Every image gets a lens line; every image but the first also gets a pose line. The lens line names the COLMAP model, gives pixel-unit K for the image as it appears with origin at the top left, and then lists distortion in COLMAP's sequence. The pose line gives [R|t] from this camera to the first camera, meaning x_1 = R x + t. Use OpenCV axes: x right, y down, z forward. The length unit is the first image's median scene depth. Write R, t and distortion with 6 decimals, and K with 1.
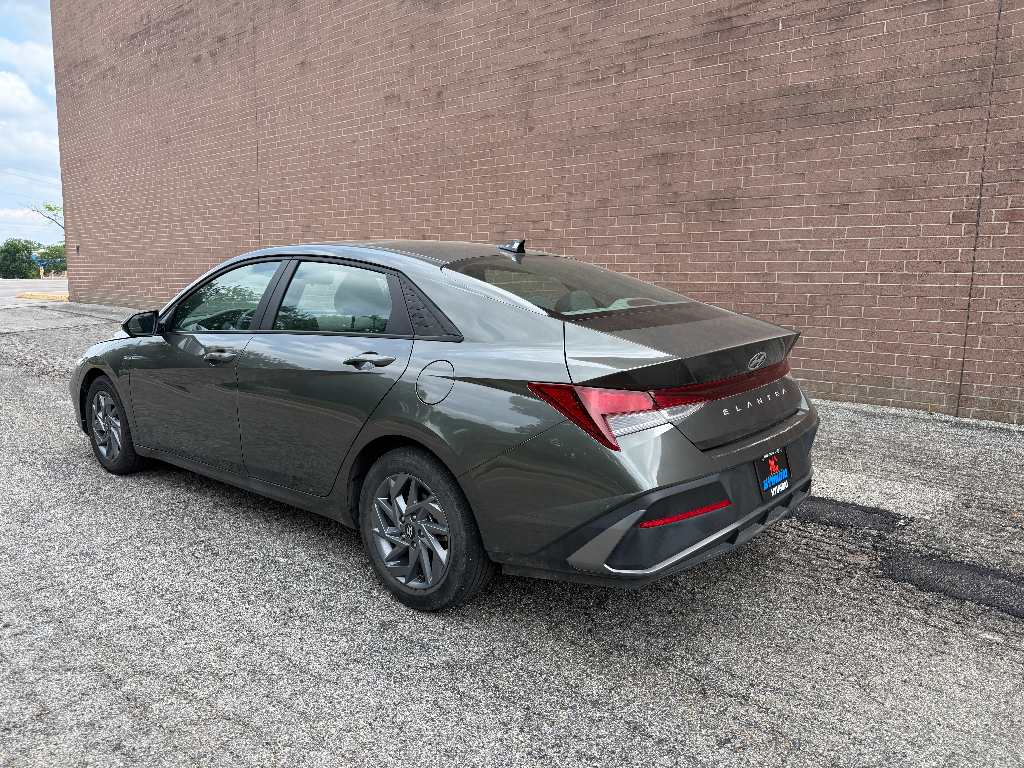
lens RADIAL K [[728.1, 0, 517.7], [0, 728.1, 383.6], [0, 0, 1]] dist [0.034301, -0.062331]
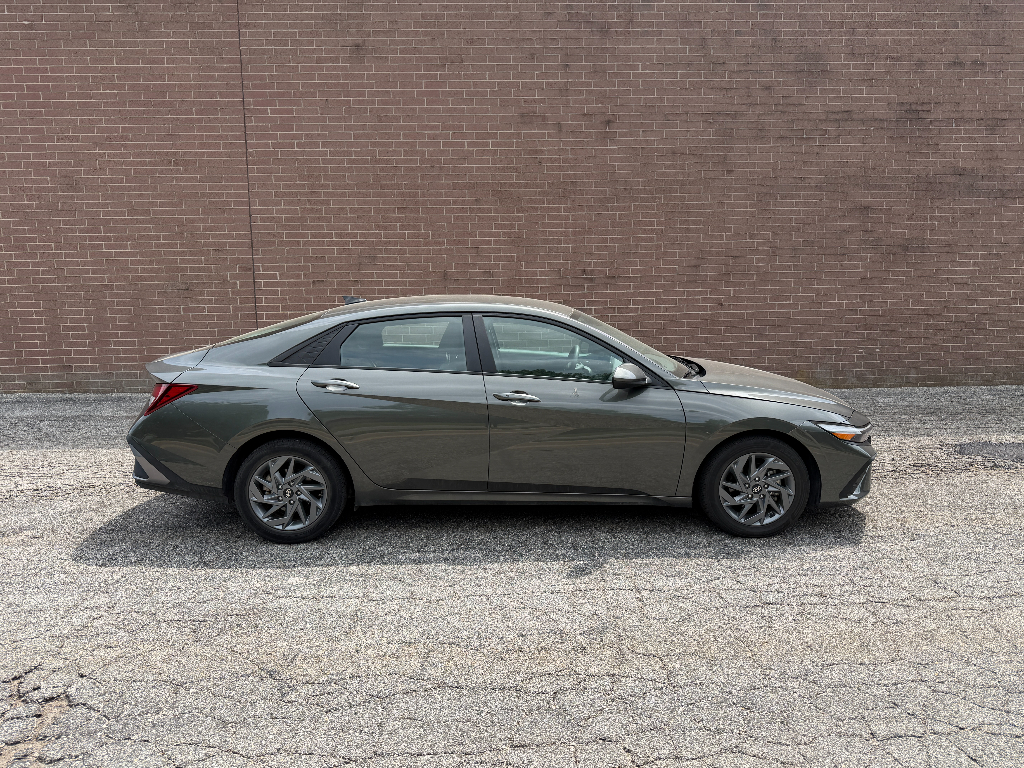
lens RADIAL K [[716.4, 0, 512.0], [0, 716.4, 384.0], [0, 0, 1]] dist [0.048966, -0.061182]
pose [[0.729014, -0.114054, 0.674930, -1.186698], [0.122432, 0.991847, 0.035366, -0.141336], [-0.673461, 0.056851, 0.737034, 0.549695]]
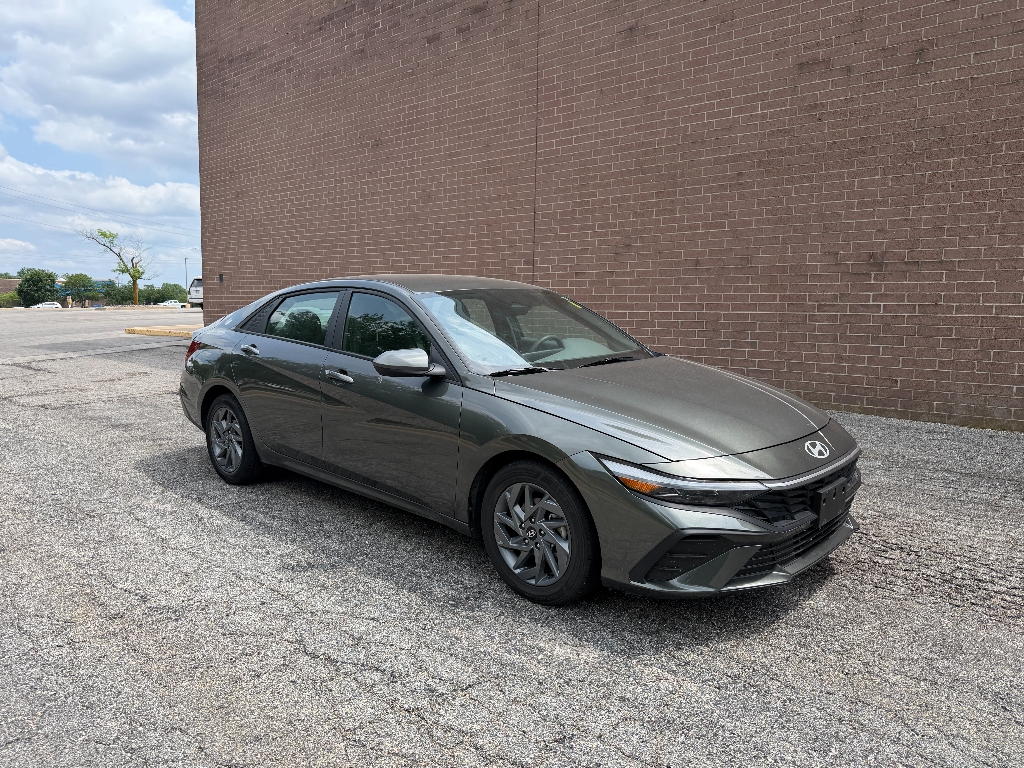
lens RADIAL K [[714.5, 0, 499.6], [0, 714.5, 380.2], [0, 0, 1]] dist [0.040567, -0.095144]
pose [[0.999675, -0.012387, -0.022293, -0.674093], [0.011699, 0.999459, -0.030728, -0.089402], [0.022661, 0.030457, 0.999279, 0.434562]]
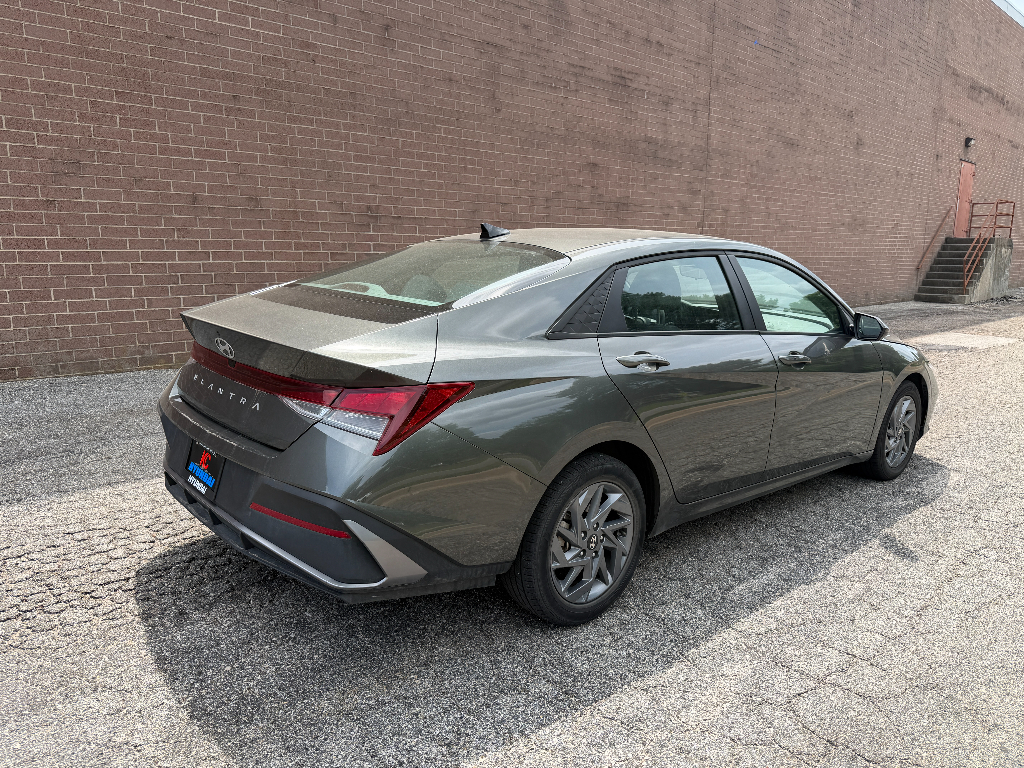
lens RADIAL K [[728.1, 0, 517.7], [0, 728.1, 383.6], [0, 0, 1]] dist [0.034301, -0.062331]
pose [[0.105064, -0.201693, 0.973797, -1.274795], [0.124482, 0.974182, 0.188342, -0.204007], [-0.986644, 0.101432, 0.127459, 1.078066]]
